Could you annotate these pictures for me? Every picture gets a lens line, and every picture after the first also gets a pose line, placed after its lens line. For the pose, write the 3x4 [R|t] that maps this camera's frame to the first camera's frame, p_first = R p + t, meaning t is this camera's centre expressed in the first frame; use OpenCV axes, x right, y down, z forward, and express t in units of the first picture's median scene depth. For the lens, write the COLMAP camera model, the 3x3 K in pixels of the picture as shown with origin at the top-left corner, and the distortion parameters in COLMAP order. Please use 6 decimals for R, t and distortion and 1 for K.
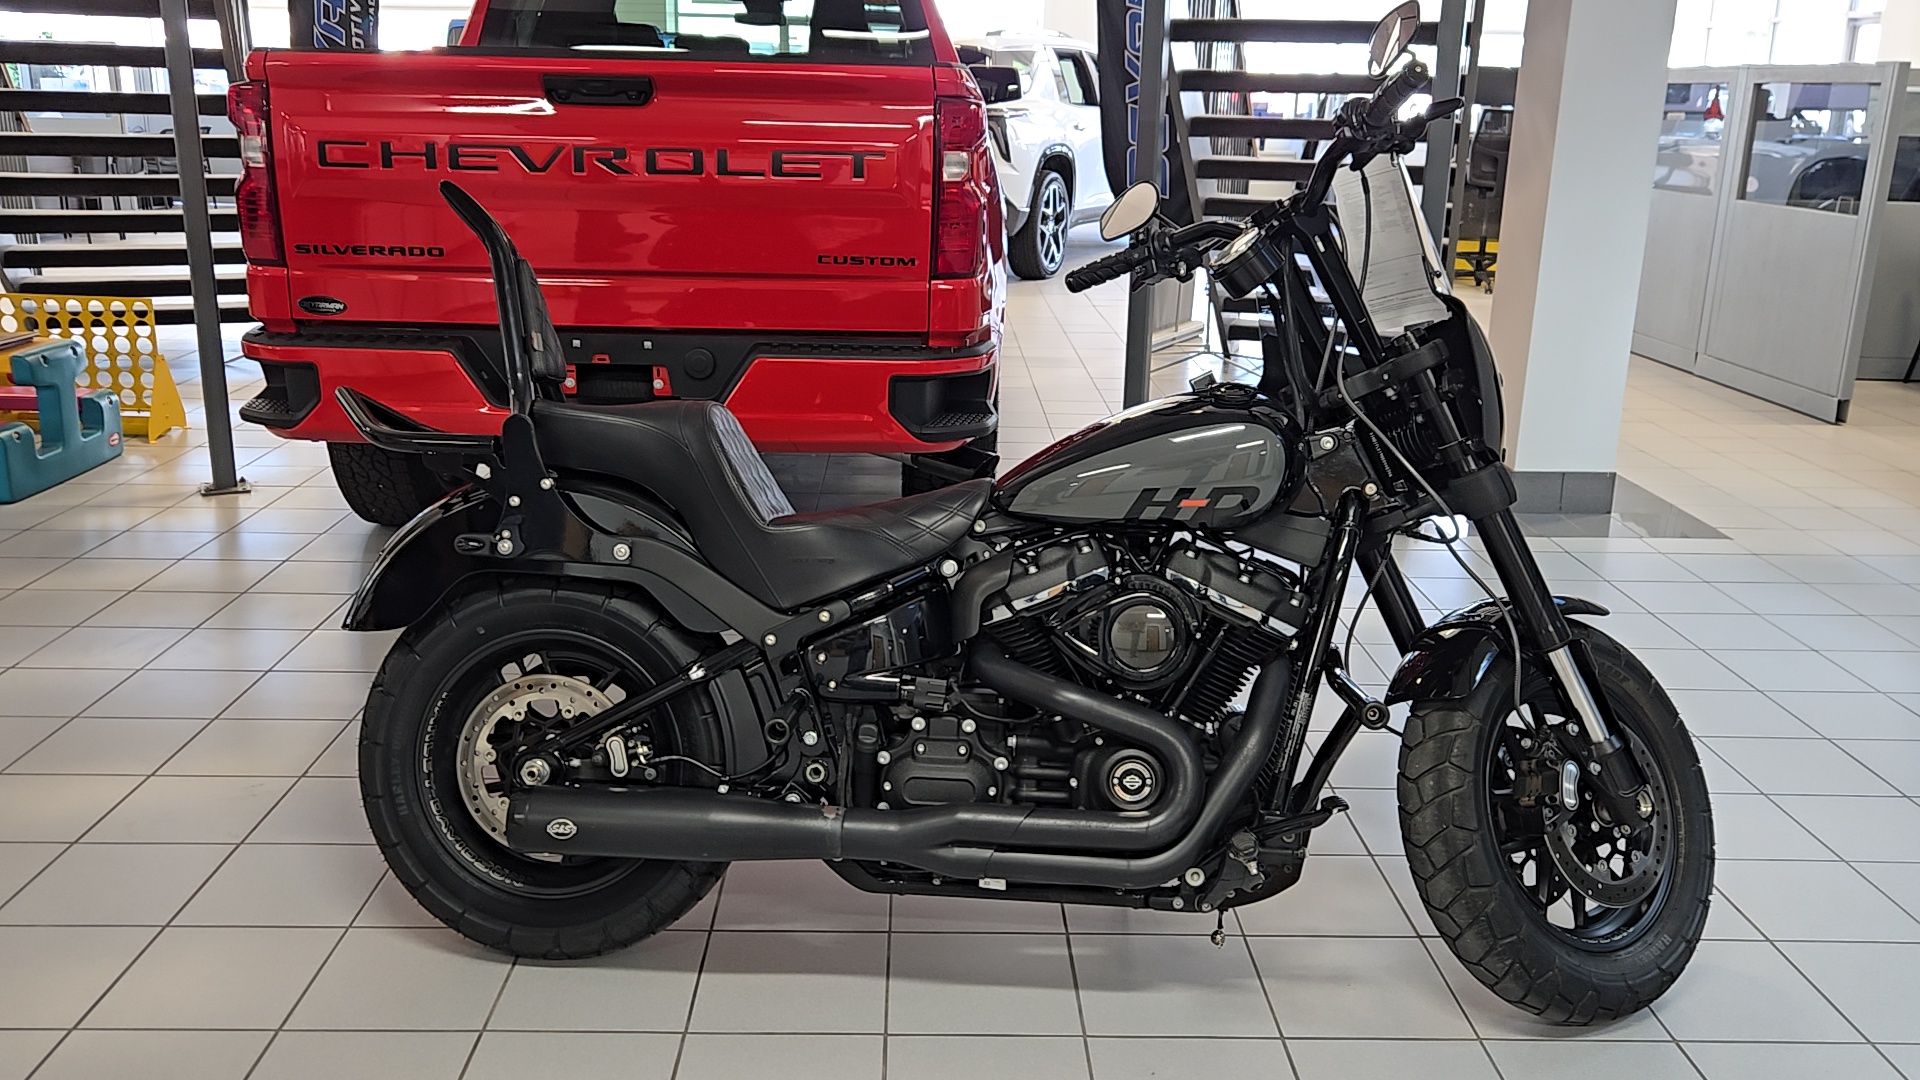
lens RADIAL K [[1600.7, 0, 951.4], [0, 1600.7, 537.3], [0, 0, 1]] dist [0.025450, 0.000185]
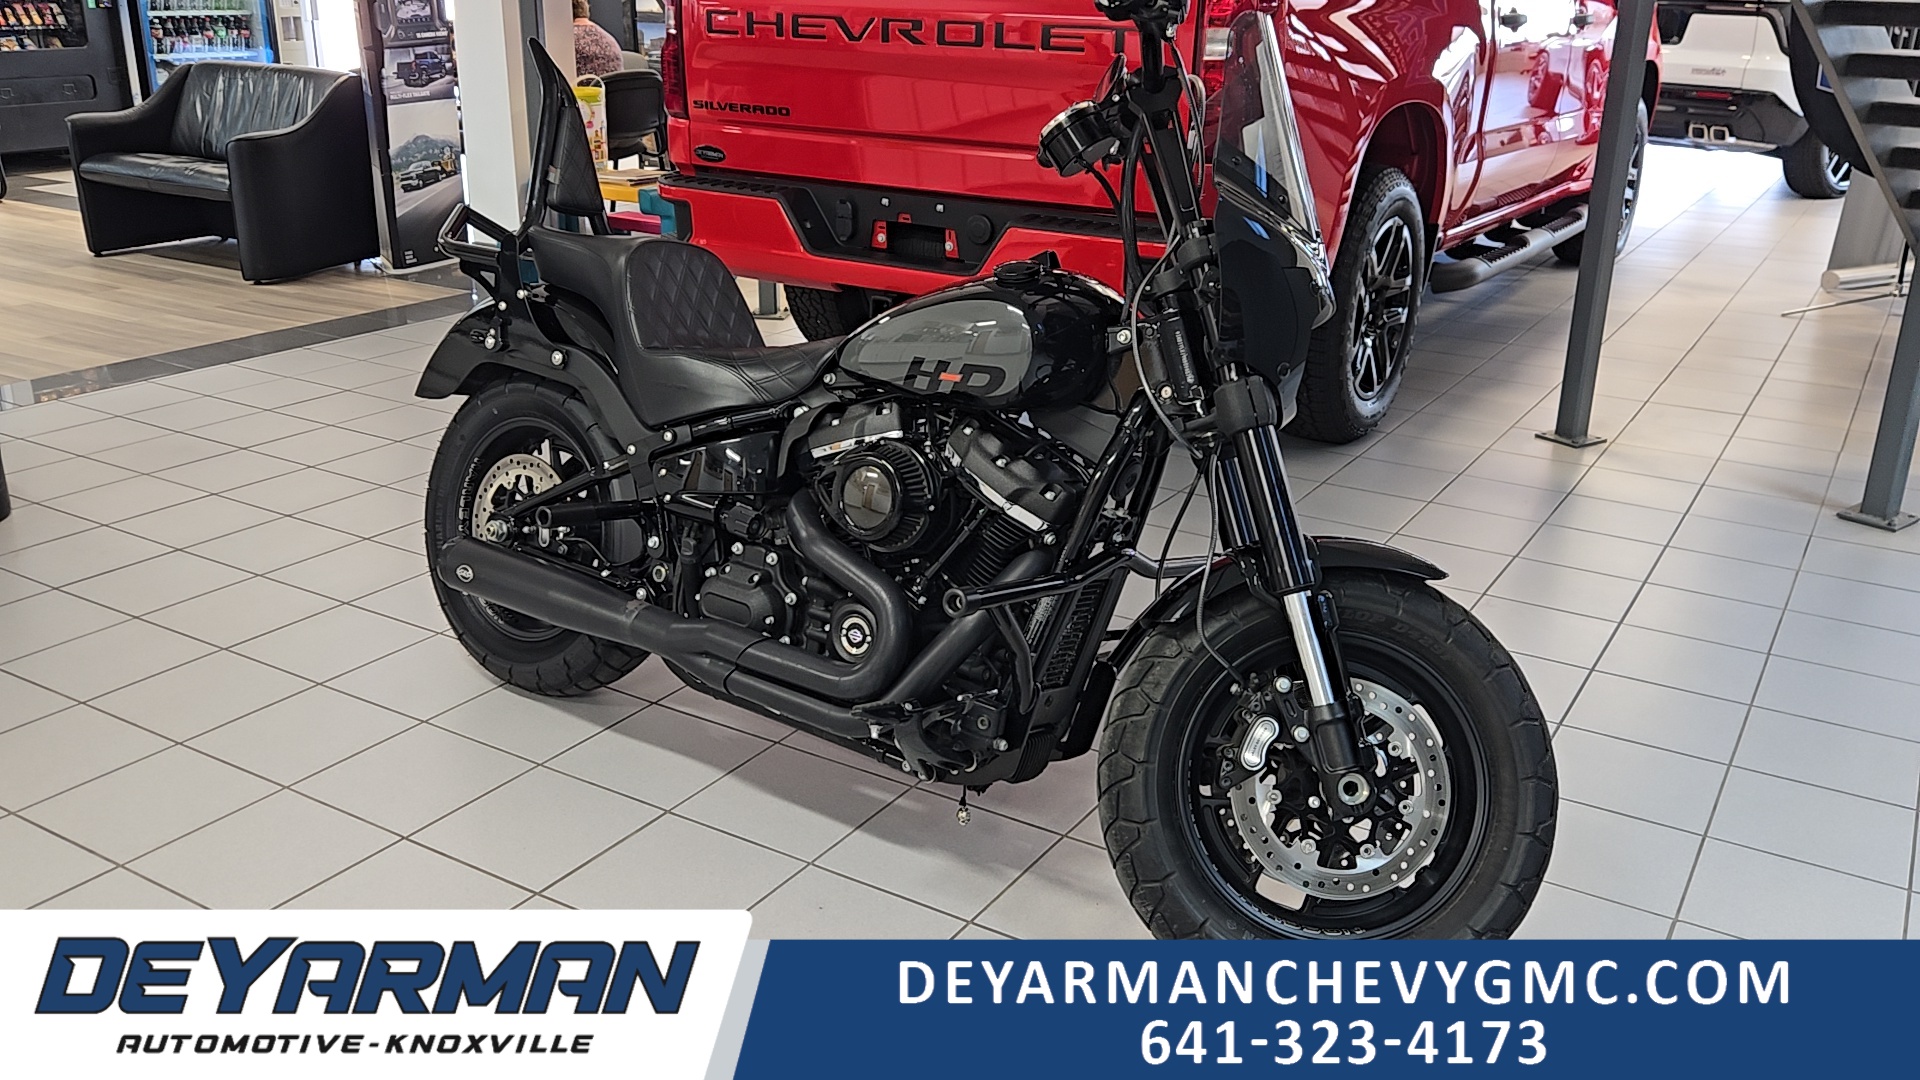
lens RADIAL K [[1602.7, 0, 953.0], [0, 1602.7, 536.0], [0, 0, 1]] dist [0.012640, -0.004264]
pose [[0.839460, 0.178299, -0.513338, 0.662208], [-0.145958, 0.983908, 0.103059, -0.026150], [0.523453, -0.011588, 0.851976, 0.143381]]
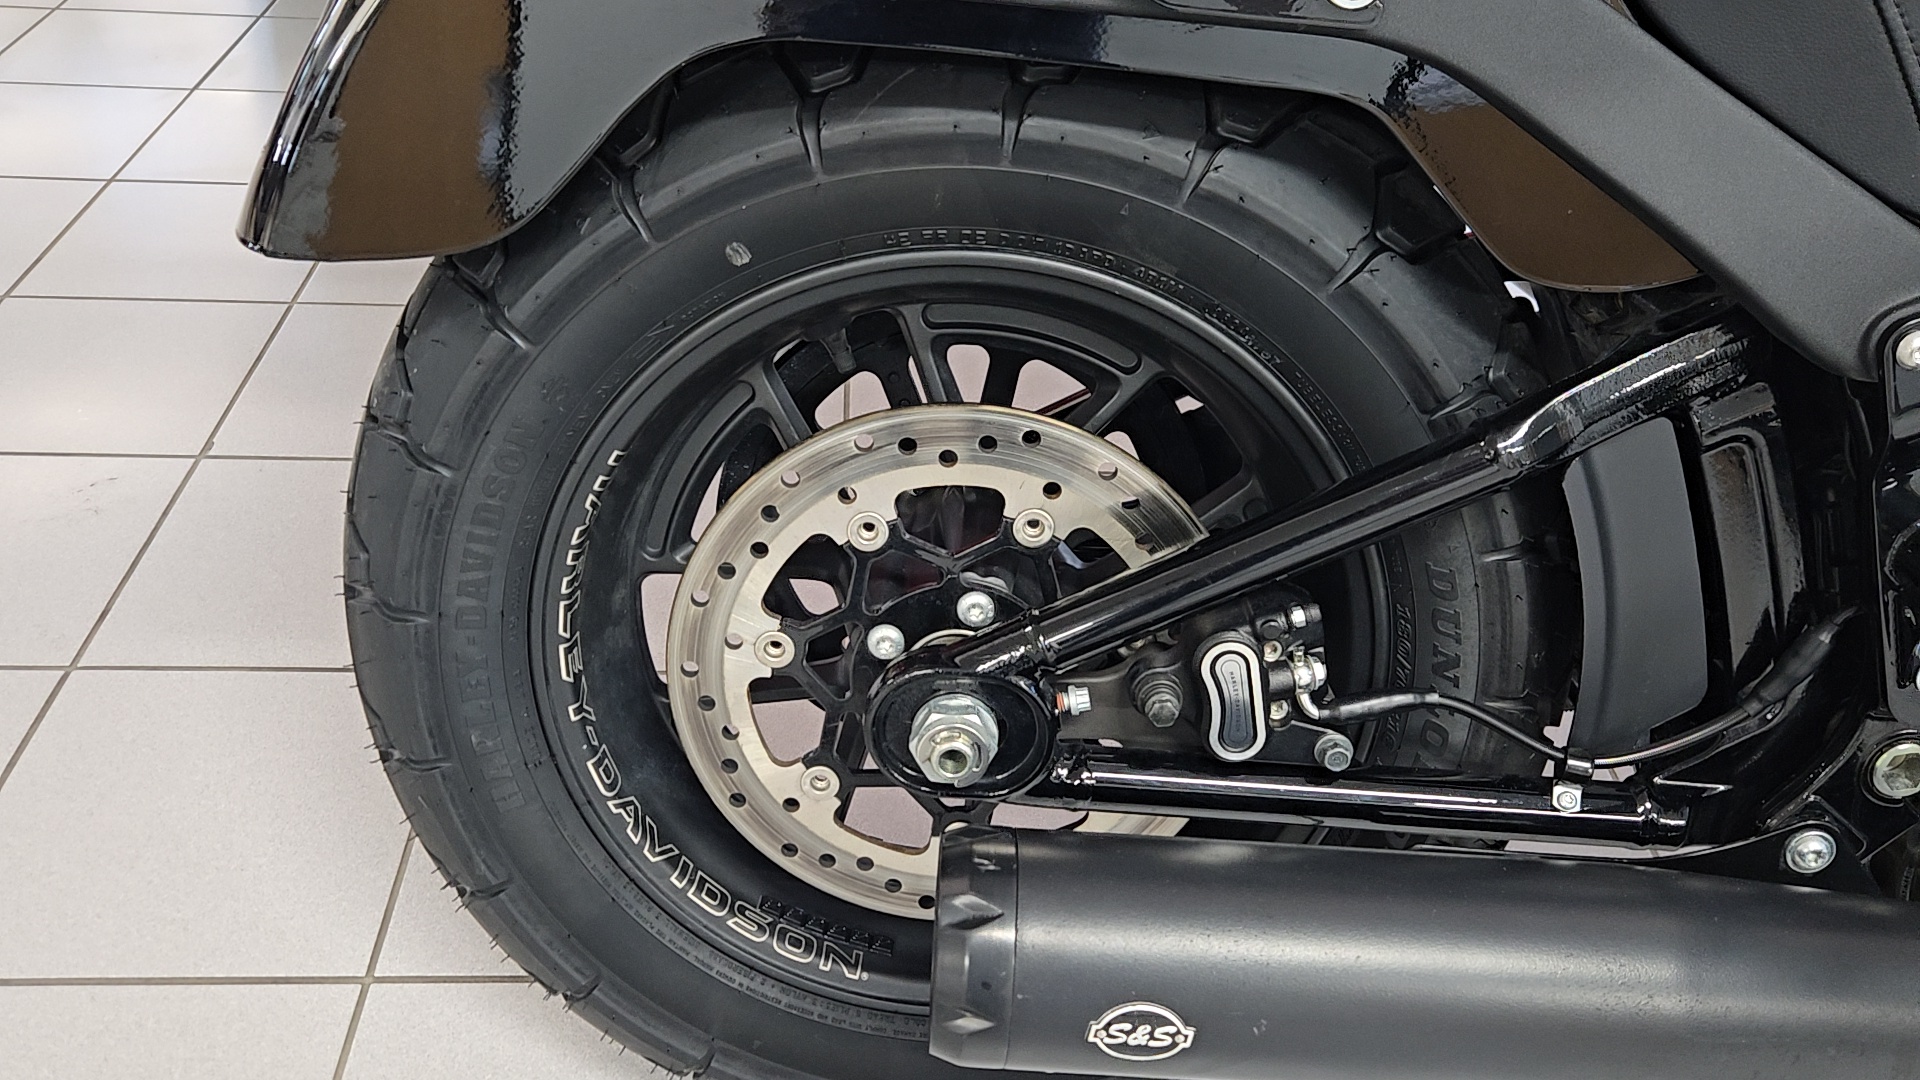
lens RADIAL K [[1602.7, 0, 953.0], [0, 1602.7, 536.0], [0, 0, 1]] dist [0.012640, -0.004264]
pose [[0.999327, 0.008774, 0.035607, -0.272179], [-0.020832, 0.934902, 0.354294, 0.003589], [-0.030180, -0.354798, 0.934456, 0.735960]]
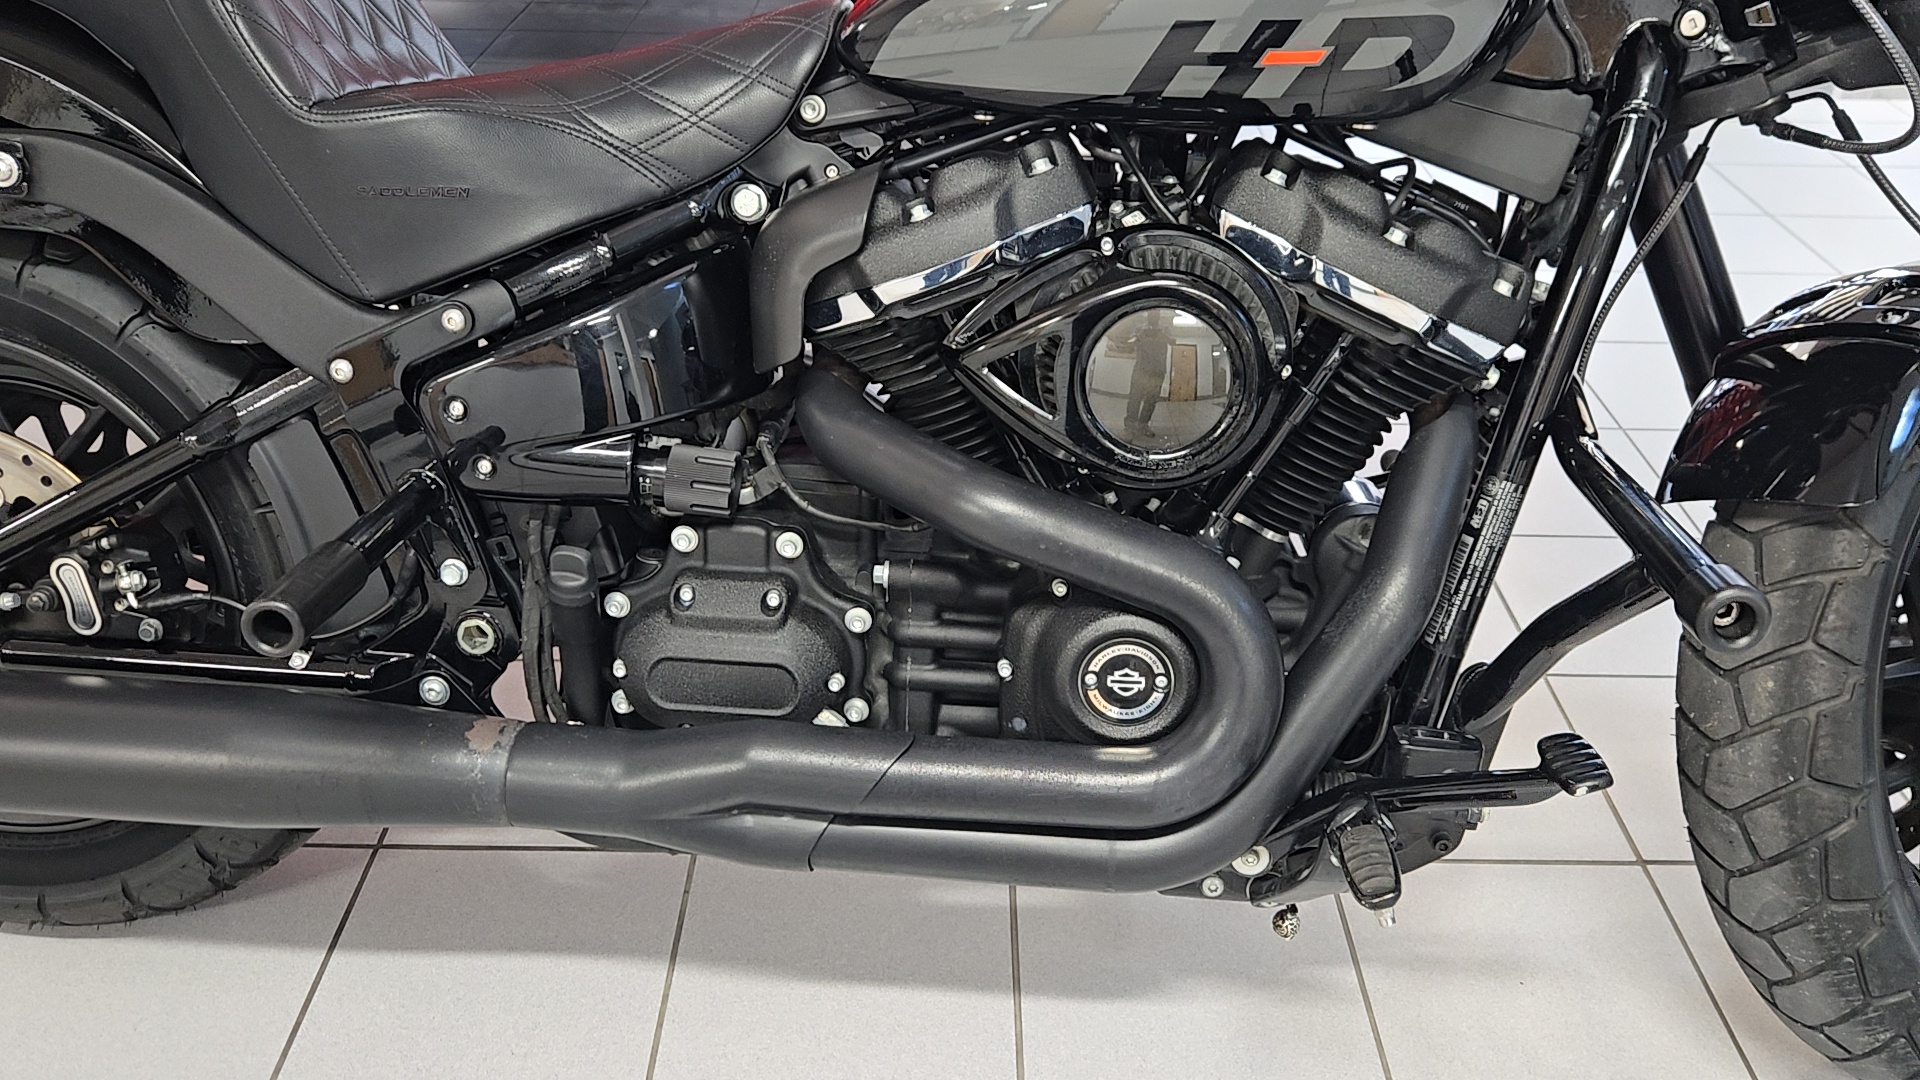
lens RADIAL K [[1602.7, 0, 953.0], [0, 1602.7, 536.0], [0, 0, 1]] dist [0.012640, -0.004264]
pose [[0.999743, 0.007006, -0.021561, 0.069614], [-0.000893, 0.962483, 0.271342, -0.014217], [0.022653, -0.271253, 0.962242, 0.540522]]
